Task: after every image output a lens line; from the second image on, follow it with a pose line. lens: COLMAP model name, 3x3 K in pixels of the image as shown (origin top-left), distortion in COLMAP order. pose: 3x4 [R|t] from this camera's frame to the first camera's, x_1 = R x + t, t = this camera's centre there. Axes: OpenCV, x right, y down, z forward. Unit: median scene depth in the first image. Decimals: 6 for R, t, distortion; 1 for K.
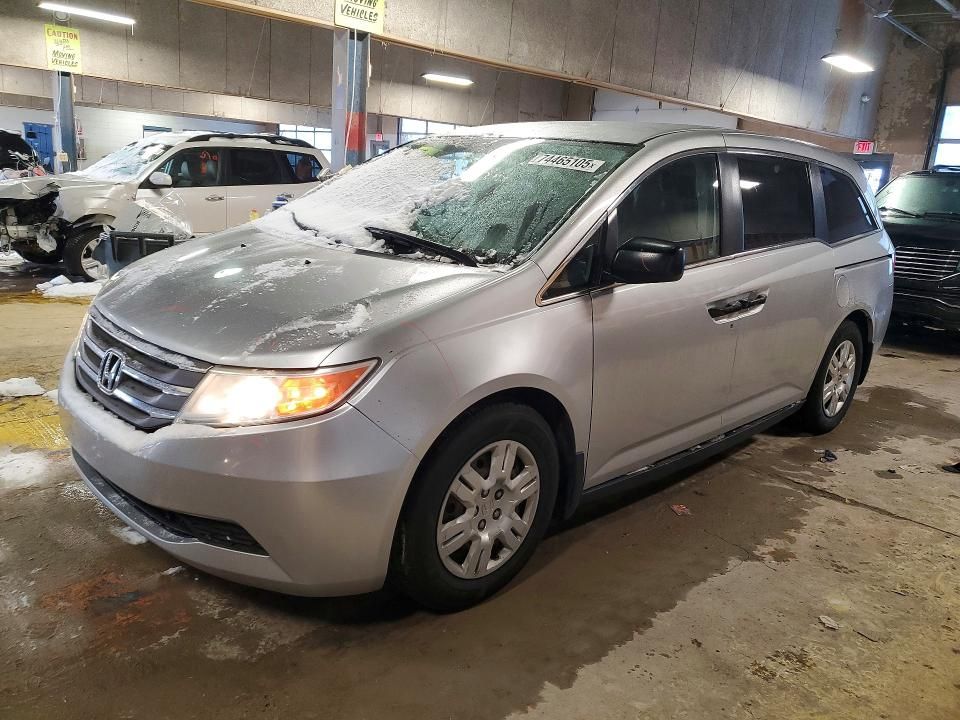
lens RADIAL K [[768.0, 0, 478.7], [0, 768.0, 361.8], [0, 0, 1]] dist [0.002879, 0.001087]
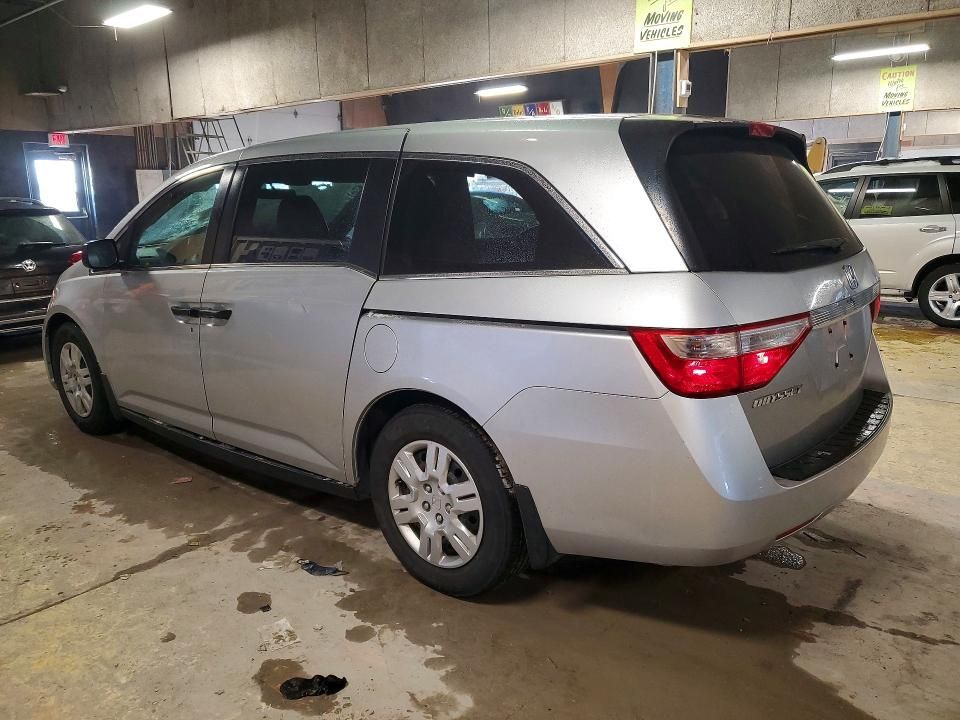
lens RADIAL K [[806.2, 0, 479.7], [0, 806.2, 359.1], [0, 0, 1]] dist [0.003816, 0.007542]
pose [[0.043696, 0.141122, -0.989027, 1.157785], [-0.218901, 0.967269, 0.128346, -0.187333], [0.974768, 0.210891, 0.073158, 1.044206]]
